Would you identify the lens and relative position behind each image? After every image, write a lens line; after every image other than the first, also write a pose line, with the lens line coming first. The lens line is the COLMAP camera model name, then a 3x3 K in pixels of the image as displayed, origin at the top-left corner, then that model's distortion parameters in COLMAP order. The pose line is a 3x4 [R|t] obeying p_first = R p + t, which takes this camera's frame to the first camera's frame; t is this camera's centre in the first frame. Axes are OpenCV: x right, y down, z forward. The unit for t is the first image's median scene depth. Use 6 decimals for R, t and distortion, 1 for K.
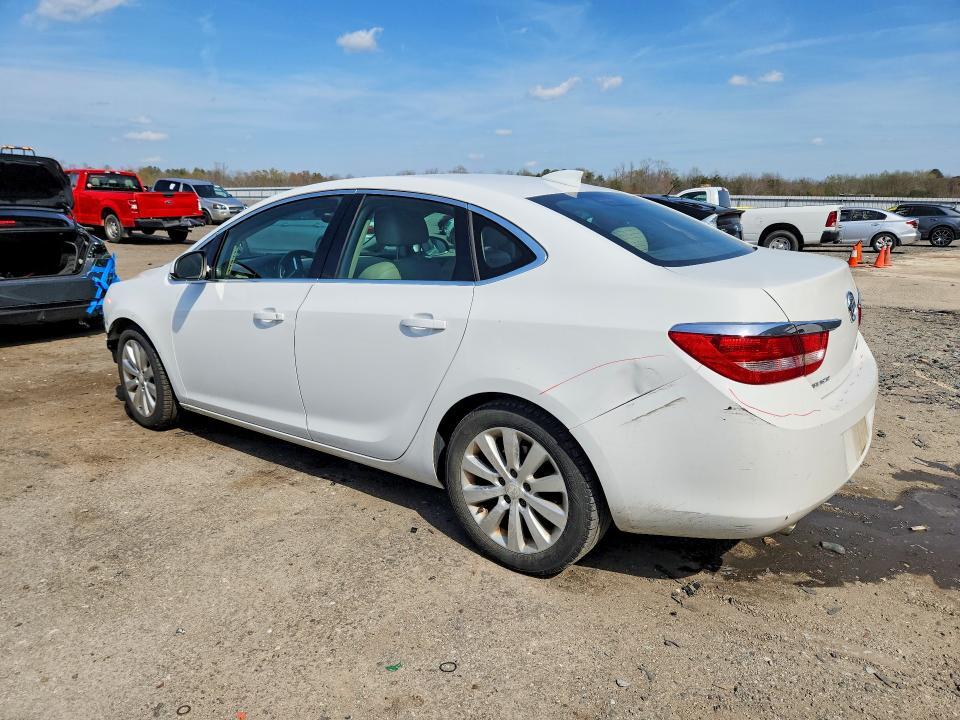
lens RADIAL K [[658.7, 0, 480.8], [0, 658.7, 360.9], [0, 0, 1]] dist [-0.008416, -0.007893]
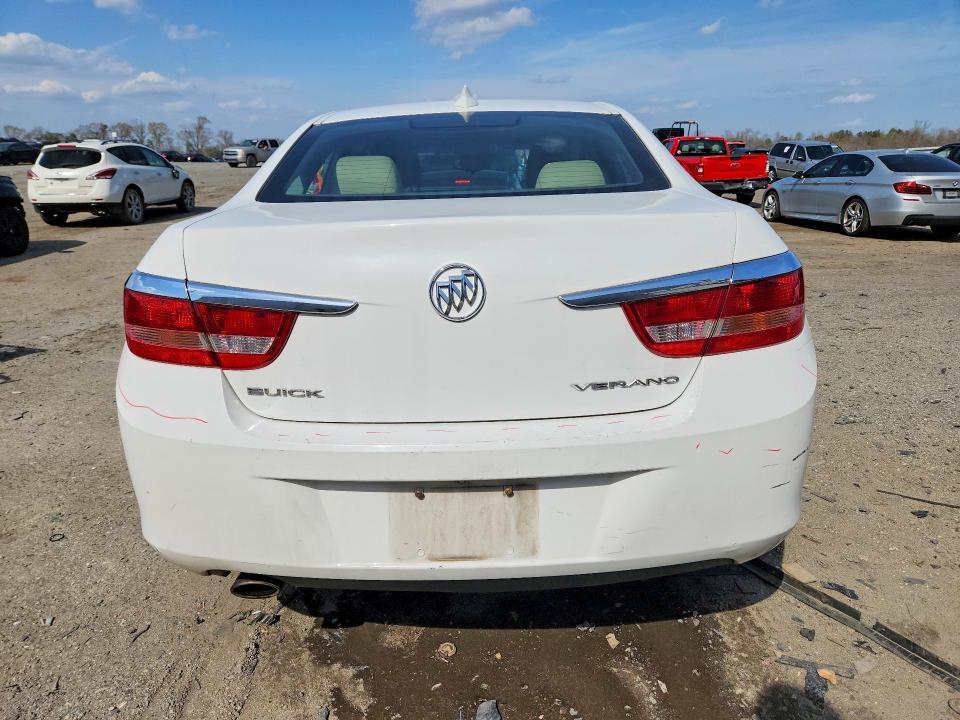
lens RADIAL K [[658.7, 0, 480.8], [0, 658.7, 358.9], [0, 0, 1]] dist [-0.008416, -0.007893]
pose [[0.585473, 0.191325, -0.787792, 0.133330], [-0.155557, 0.980208, 0.122449, -0.012473], [0.795628, 0.050856, 0.603647, 0.092296]]
